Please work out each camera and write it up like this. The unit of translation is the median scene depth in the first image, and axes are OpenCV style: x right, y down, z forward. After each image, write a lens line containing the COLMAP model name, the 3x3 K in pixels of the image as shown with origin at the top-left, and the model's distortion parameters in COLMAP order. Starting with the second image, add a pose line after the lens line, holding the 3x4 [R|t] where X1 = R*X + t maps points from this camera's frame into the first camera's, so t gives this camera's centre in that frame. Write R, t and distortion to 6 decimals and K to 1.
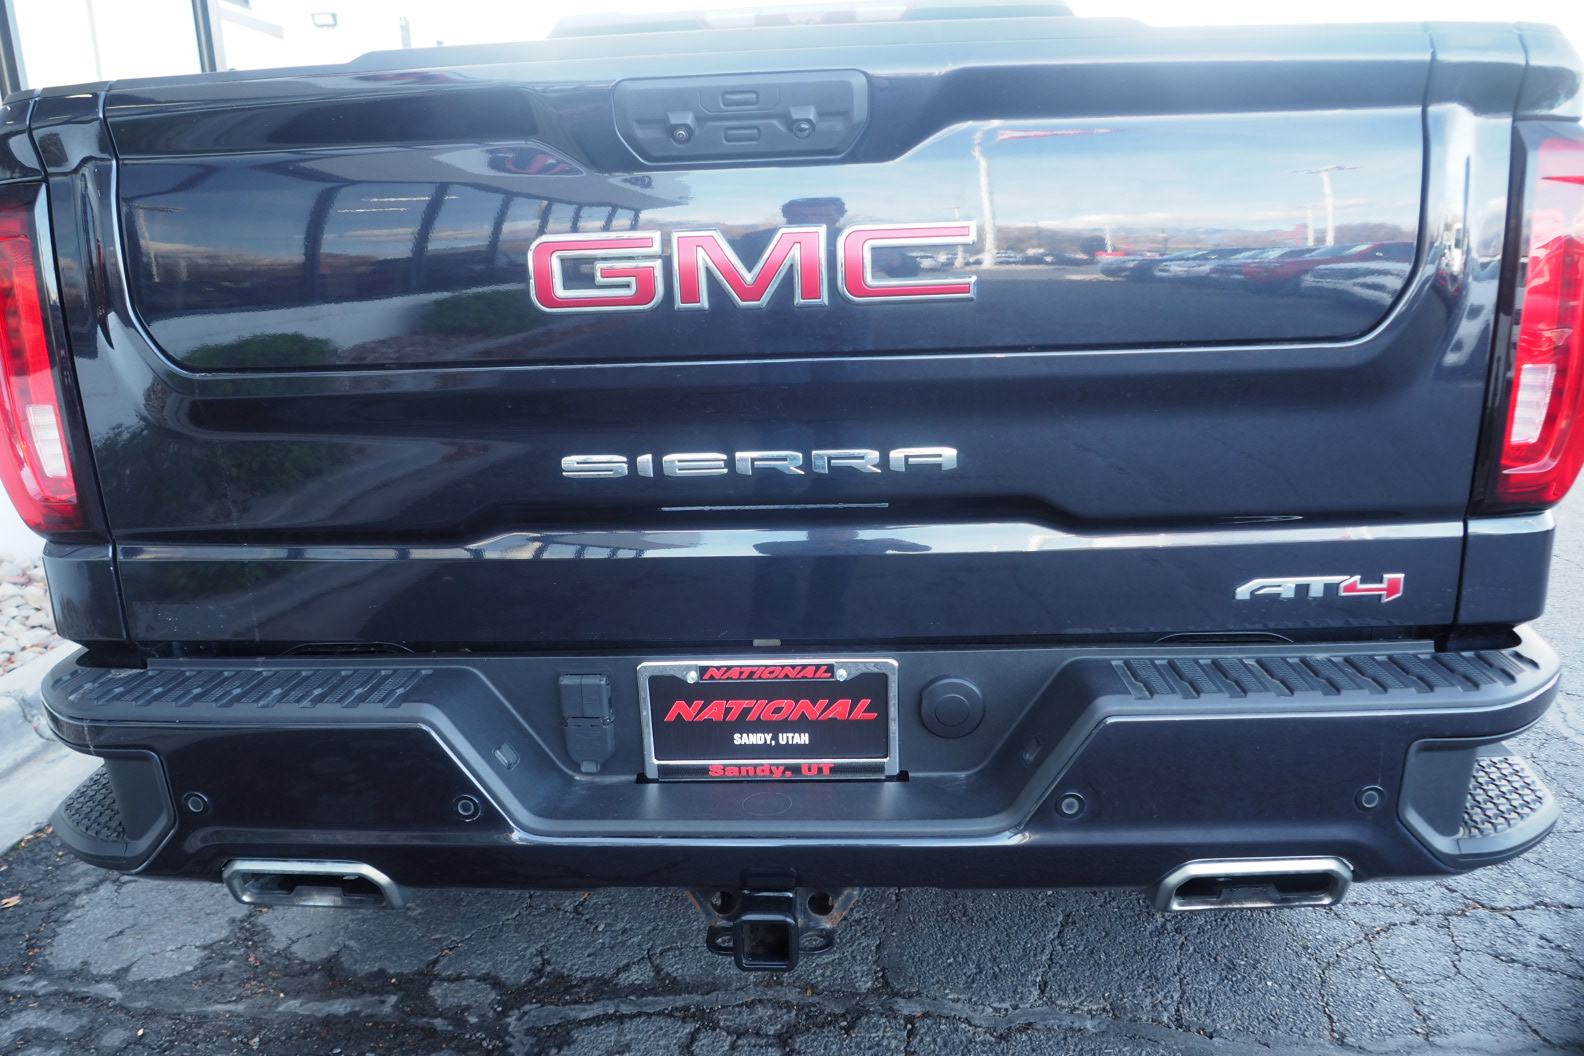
lens RADIAL K [[1112.5, 0, 783.5], [0, 1112.5, 520.0], [0, 0, 1]] dist [-0.022728, -0.004420]
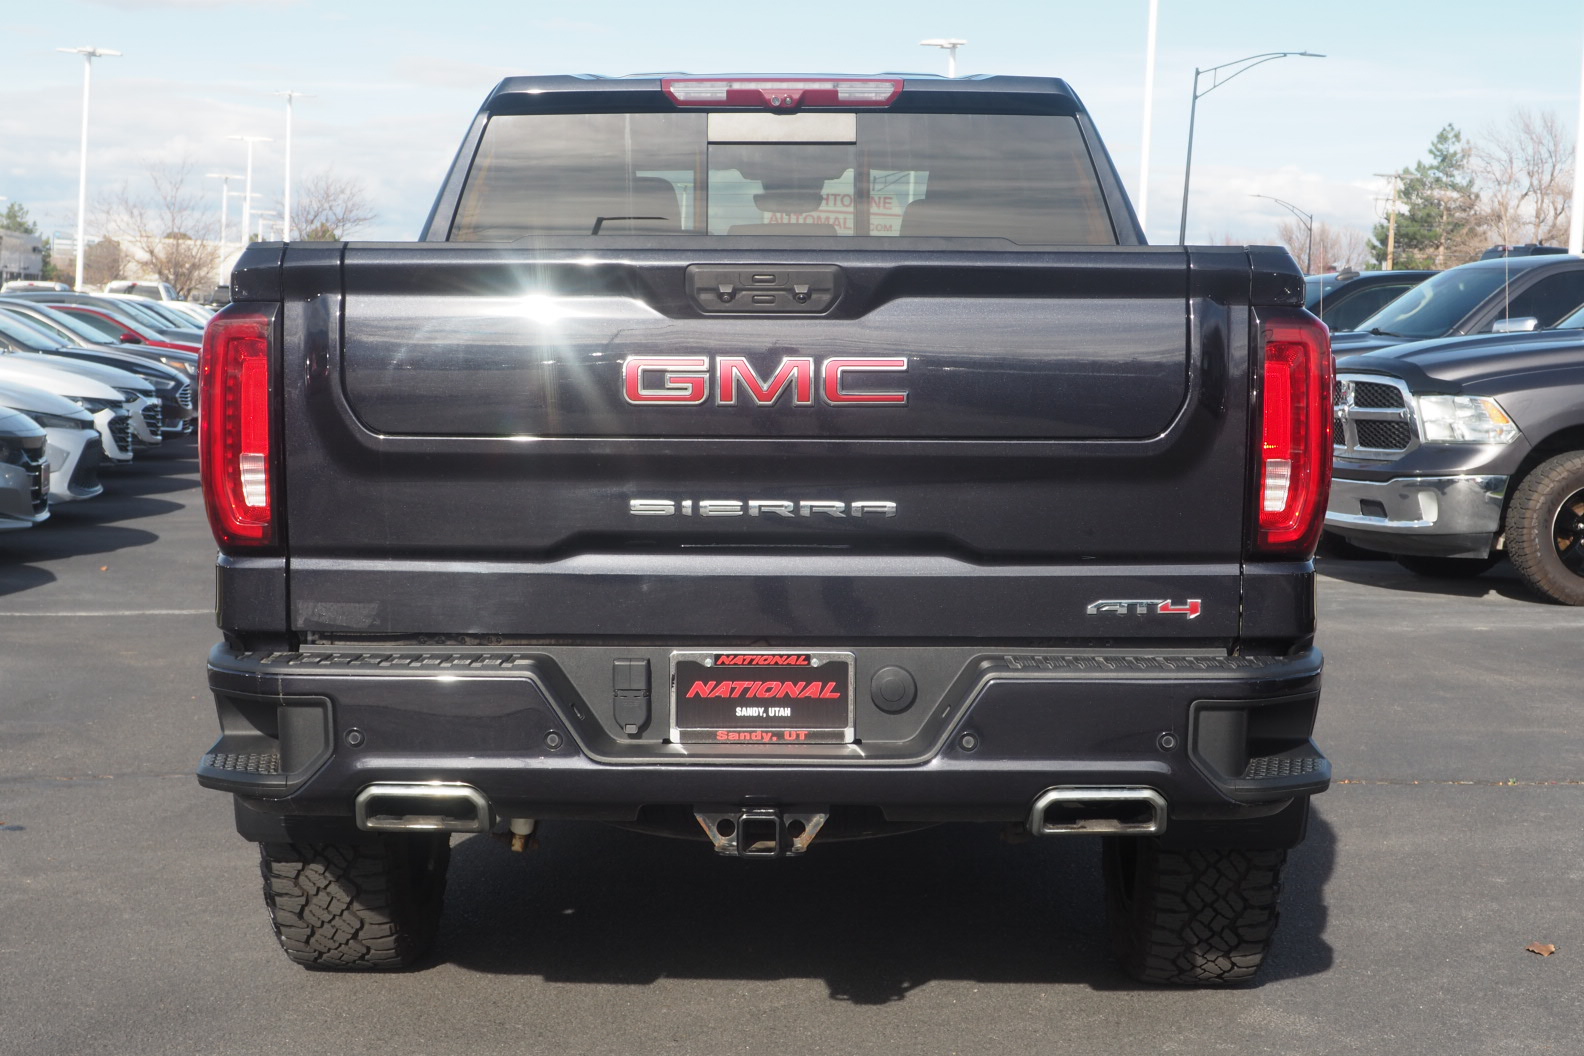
lens RADIAL K [[2446.7, 0, 800.3], [0, 2446.7, 524.1], [0, 0, 1]] dist [0.009124, 0.000000]
pose [[0.998489, 0.034793, 0.042534, -0.105890], [-0.028659, 0.990133, -0.137168, 0.394255], [-0.046887, 0.135742, 0.989634, -2.114904]]
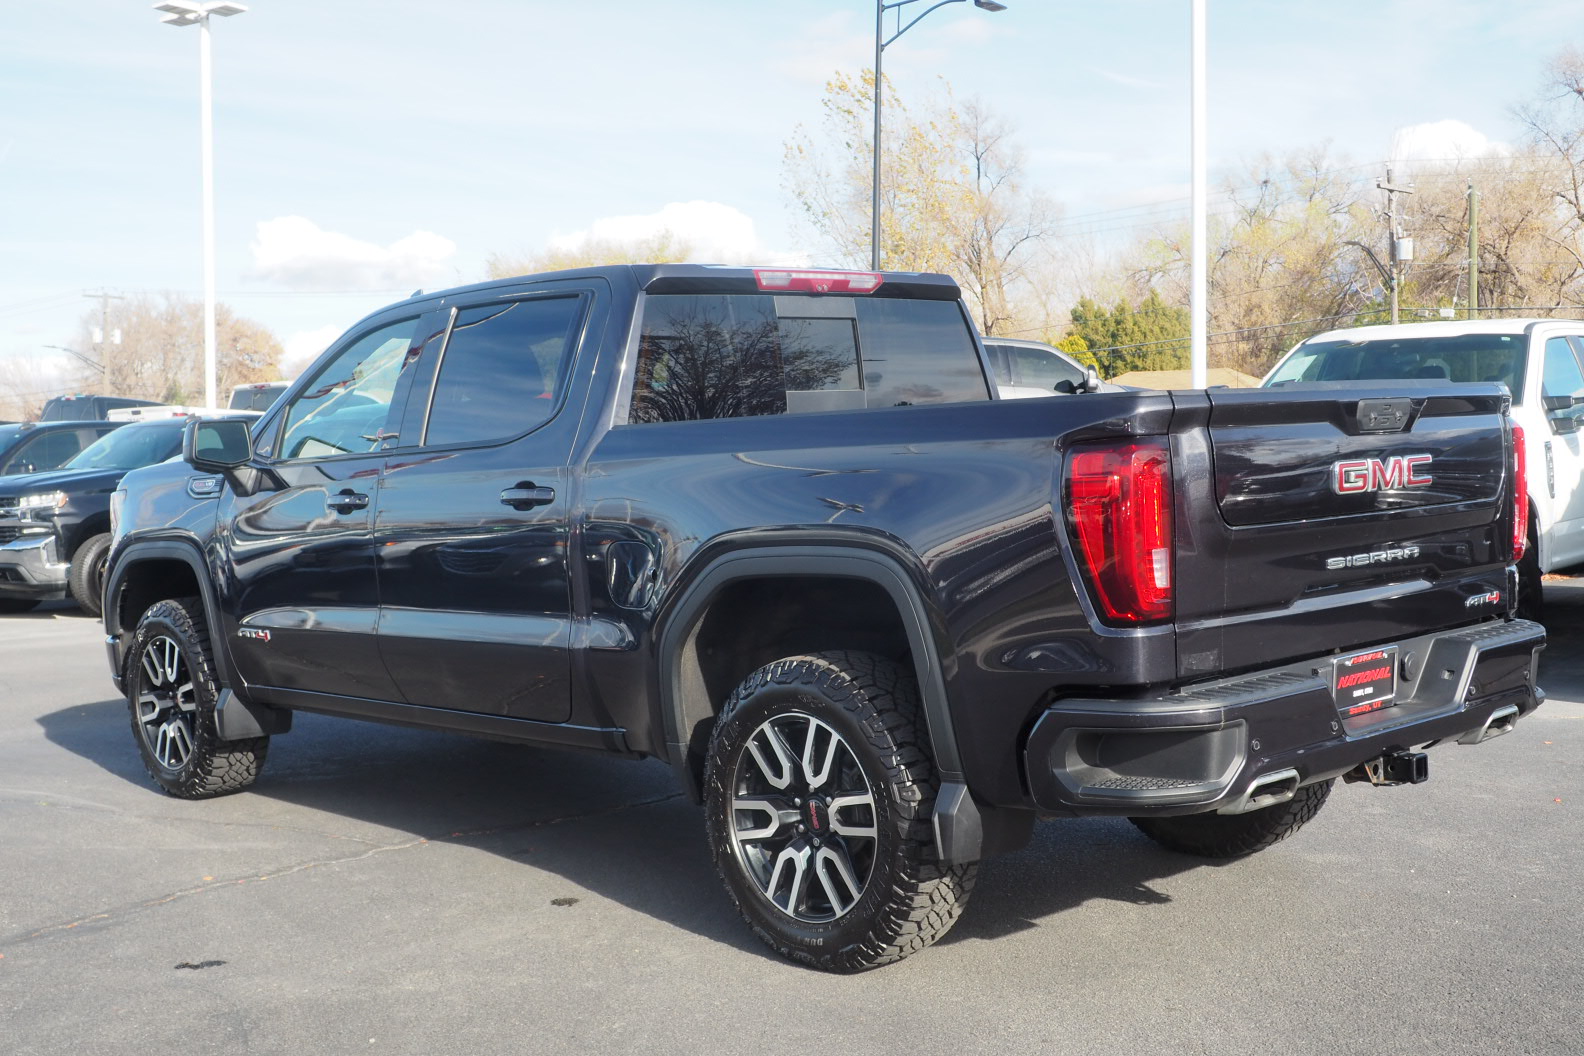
lens RADIAL K [[1806.8, 0, 792.6], [0, 1806.8, 536.5], [0, 0, 1]] dist [0.055739, 0.000000]
pose [[0.688478, -0.035699, 0.724378, -3.345167], [0.170916, 0.978643, -0.114215, 0.120746], [-0.704831, 0.202442, 0.679876, -0.658291]]
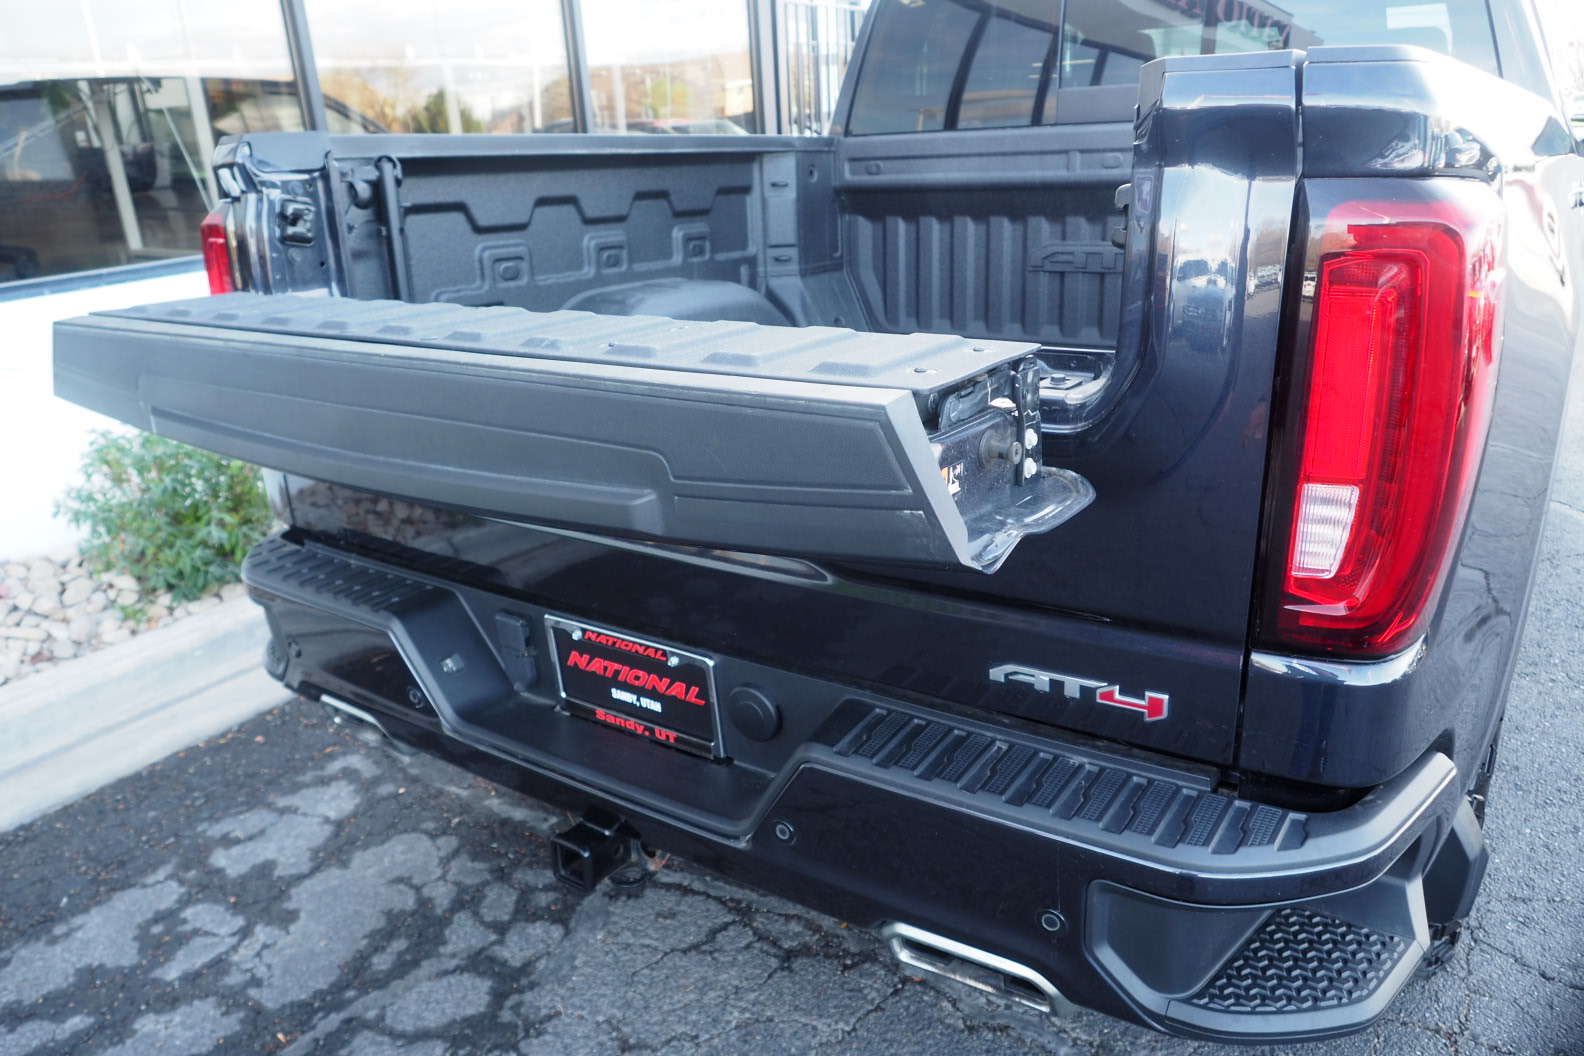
lens RADIAL K [[1112.5, 0, 793.8], [0, 1112.5, 529.2], [0, 0, 1]] dist [-0.022728, -0.004420]
pose [[0.859437, 0.164887, -0.483922, 0.679667], [-0.104266, 0.983198, 0.149831, -0.172753], [0.500496, -0.078314, 0.862189, 0.105829]]
